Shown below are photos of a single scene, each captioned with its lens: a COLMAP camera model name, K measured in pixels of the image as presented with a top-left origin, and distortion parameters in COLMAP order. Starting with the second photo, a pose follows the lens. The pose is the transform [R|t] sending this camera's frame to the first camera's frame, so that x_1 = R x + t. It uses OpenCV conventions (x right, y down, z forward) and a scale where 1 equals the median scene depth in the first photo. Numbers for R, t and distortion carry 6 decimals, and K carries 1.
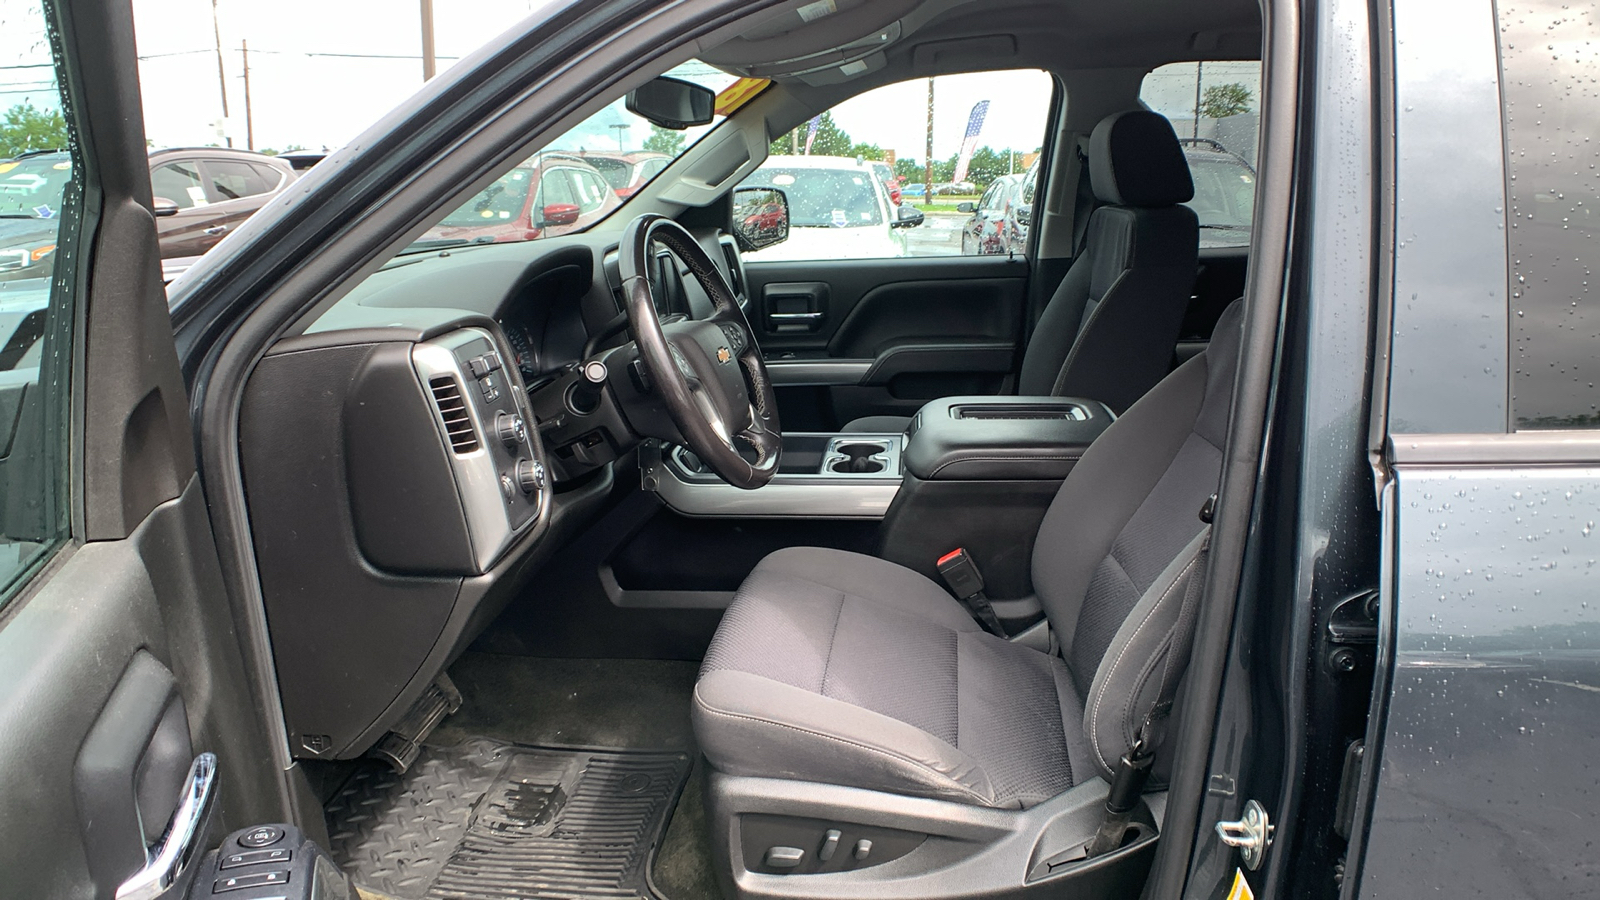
lens RADIAL K [[1011.7, 0, 786.9], [0, 1011.7, 413.7], [0, 0, 1]] dist [0.017930, -0.049455]
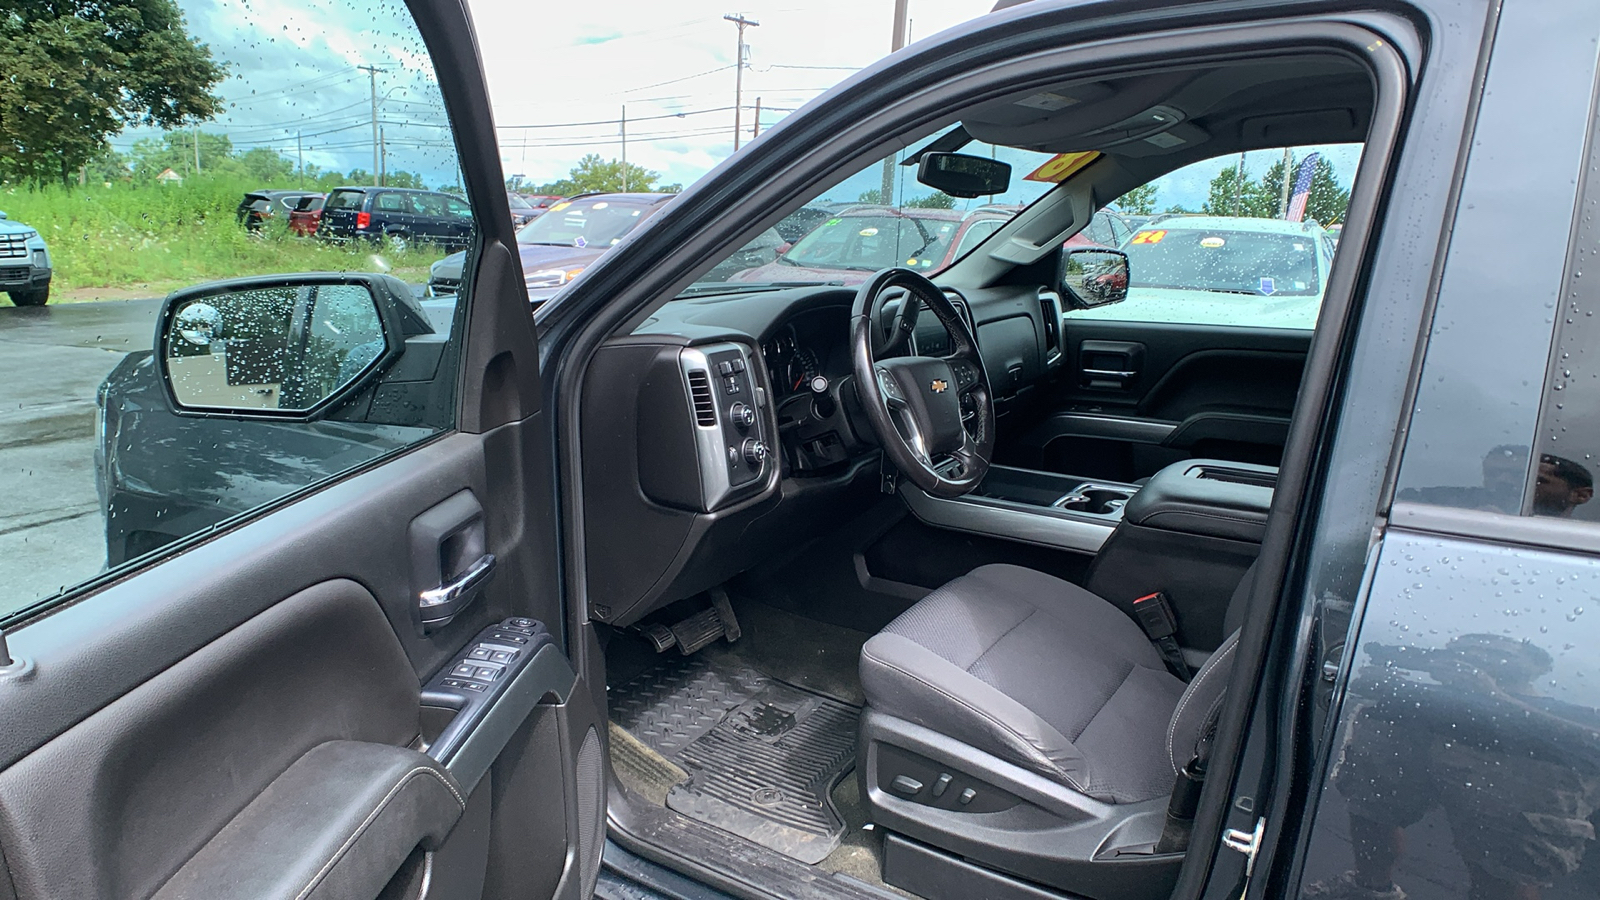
lens RADIAL K [[1041.5, 0, 769.4], [0, 1041.5, 484.4], [0, 0, 1]] dist [-0.004572, -0.004234]
pose [[0.882873, 0.144962, -0.446678, 0.365284], [-0.139344, 0.989193, 0.045610, 0.033936], [0.448462, 0.021974, 0.893532, -0.233537]]
